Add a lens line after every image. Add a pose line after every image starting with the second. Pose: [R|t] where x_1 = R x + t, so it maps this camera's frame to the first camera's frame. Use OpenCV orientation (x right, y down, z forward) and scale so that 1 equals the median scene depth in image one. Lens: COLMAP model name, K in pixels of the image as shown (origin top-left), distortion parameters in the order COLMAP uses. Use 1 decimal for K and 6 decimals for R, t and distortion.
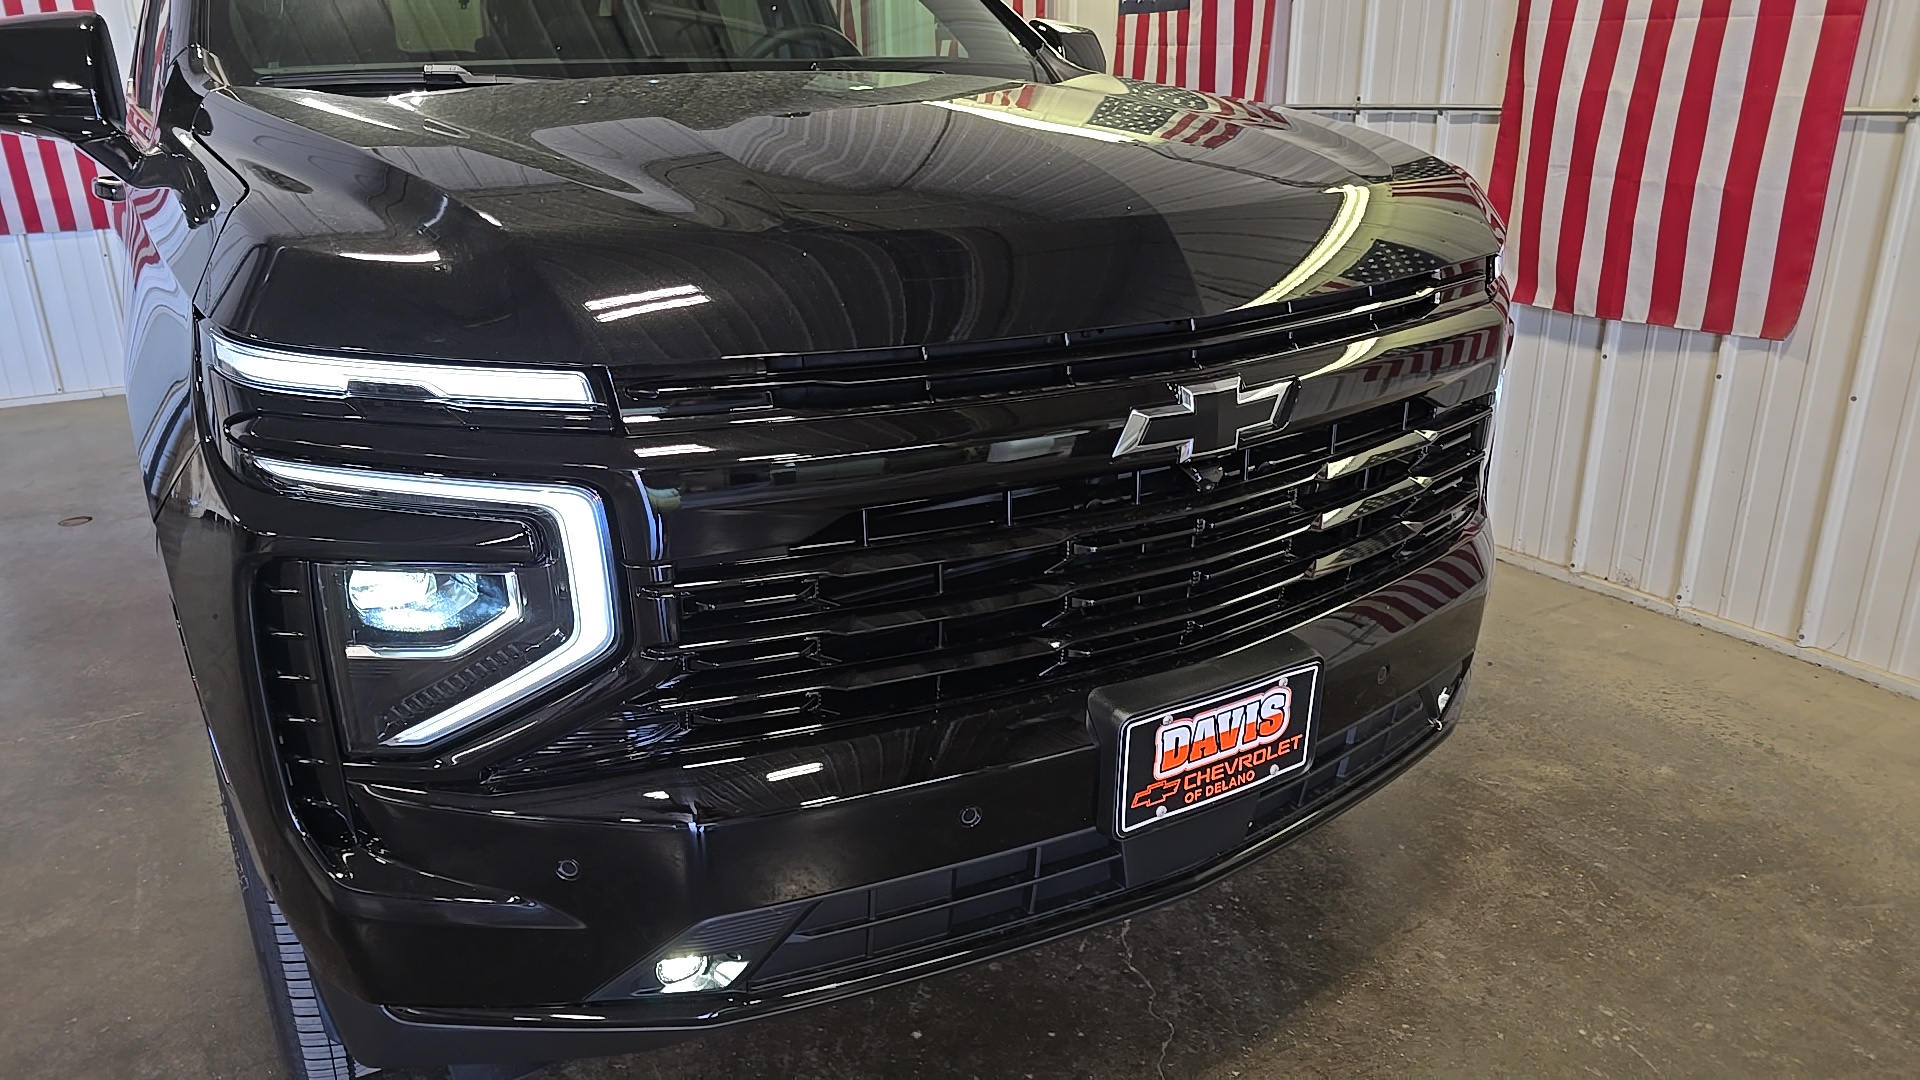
lens RADIAL K [[1288.4, 0, 957.3], [0, 1288.4, 543.4], [0, 0, 1]] dist [0.056816, -0.050566]
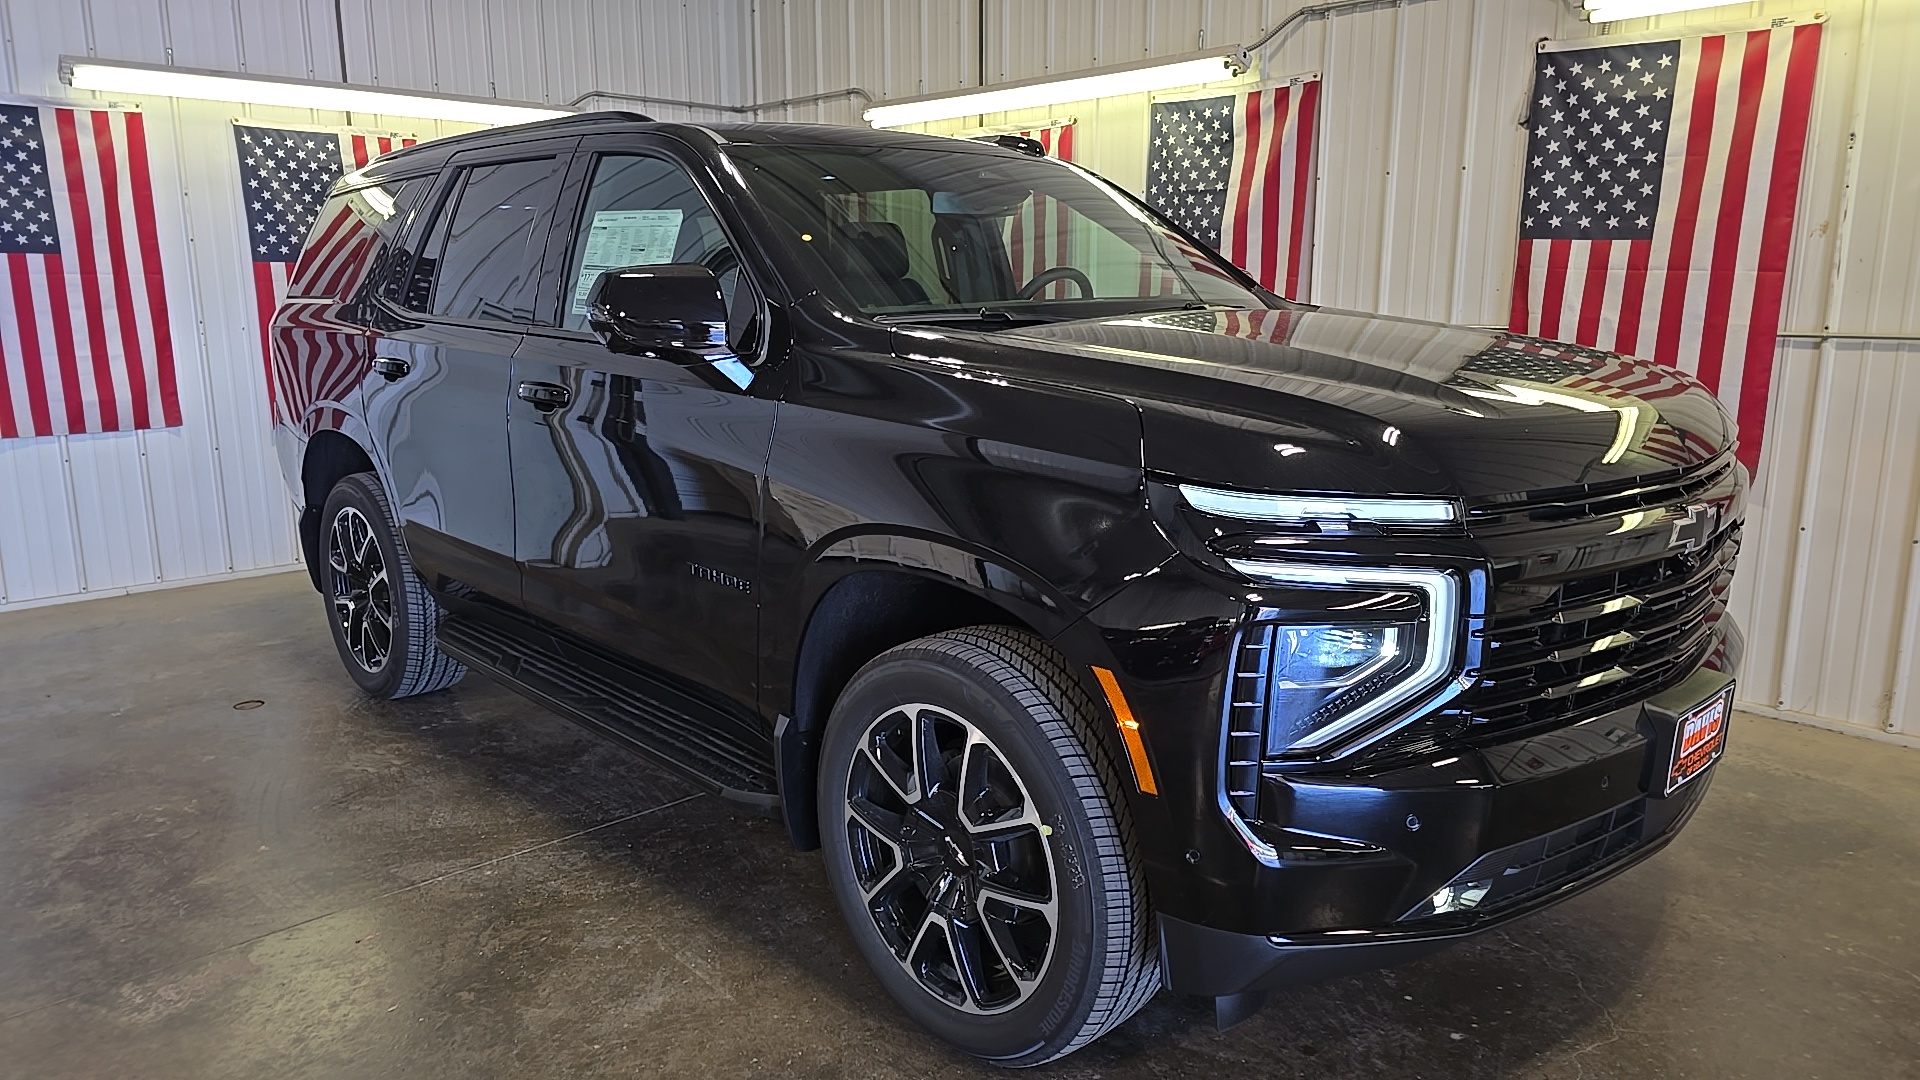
lens RADIAL K [[1288.4, 0, 957.3], [0, 1288.4, 543.4], [0, 0, 1]] dist [0.056816, -0.050566]
pose [[0.978516, -0.029263, 0.204083, -0.537976], [0.057970, 0.988992, -0.136139, 0.048220], [-0.197853, 0.145045, 0.969441, -0.208094]]
